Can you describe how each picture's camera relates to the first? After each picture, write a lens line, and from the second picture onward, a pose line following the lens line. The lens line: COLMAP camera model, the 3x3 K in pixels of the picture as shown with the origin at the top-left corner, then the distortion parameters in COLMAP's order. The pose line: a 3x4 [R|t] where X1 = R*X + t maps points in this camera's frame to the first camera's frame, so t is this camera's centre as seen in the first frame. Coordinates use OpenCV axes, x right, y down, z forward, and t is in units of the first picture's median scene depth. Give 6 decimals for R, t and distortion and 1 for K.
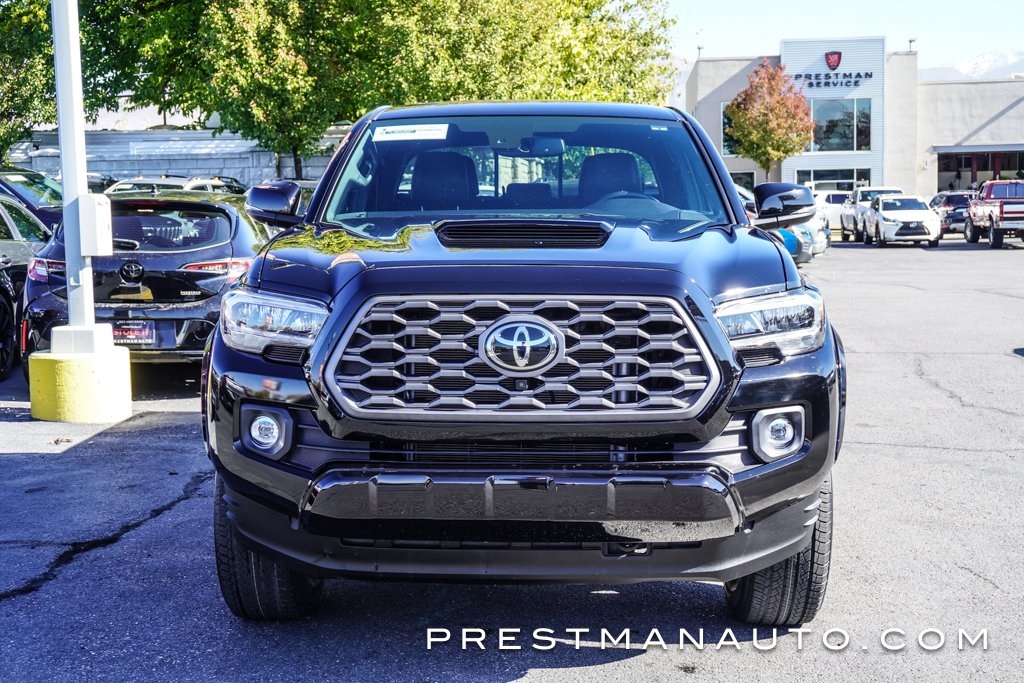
lens RADIAL K [[1445.2, 0, 512.8], [0, 1445.2, 342.6], [0, 0, 1]] dist [0.104339, 0.000000]
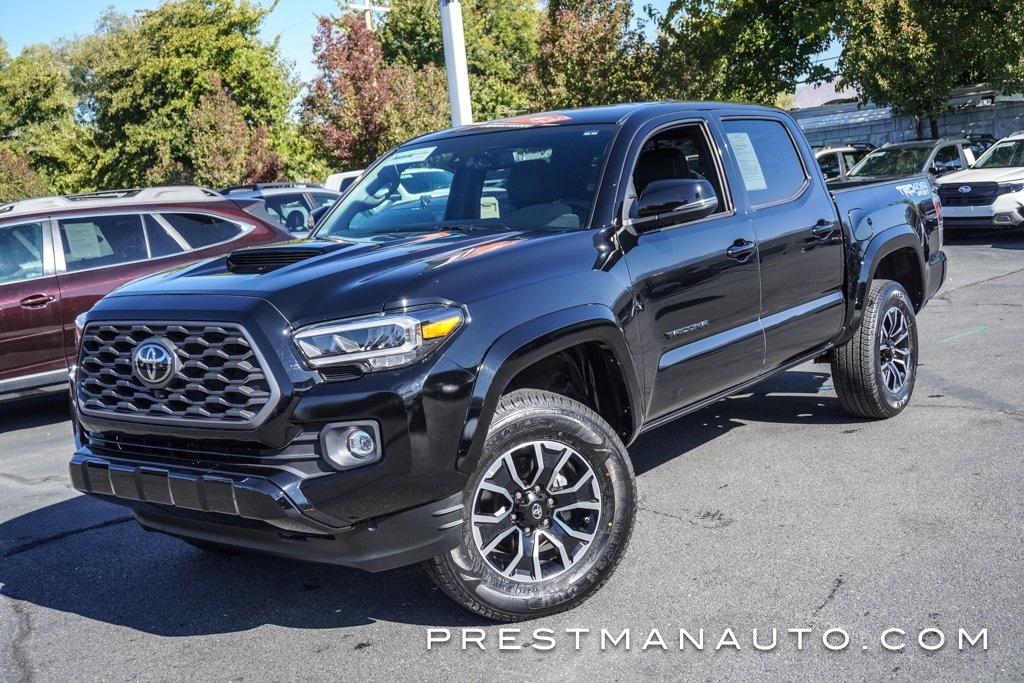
lens RADIAL K [[1228.0, 0, 511.5], [0, 1228.0, 340.4], [0, 0, 1]] dist [0.019417, 0.000000]
pose [[0.787126, 0.012402, -0.616667, 0.876007], [0.021210, 0.998662, 0.047158, -0.058594], [0.616427, -0.050199, 0.785810, 0.367431]]
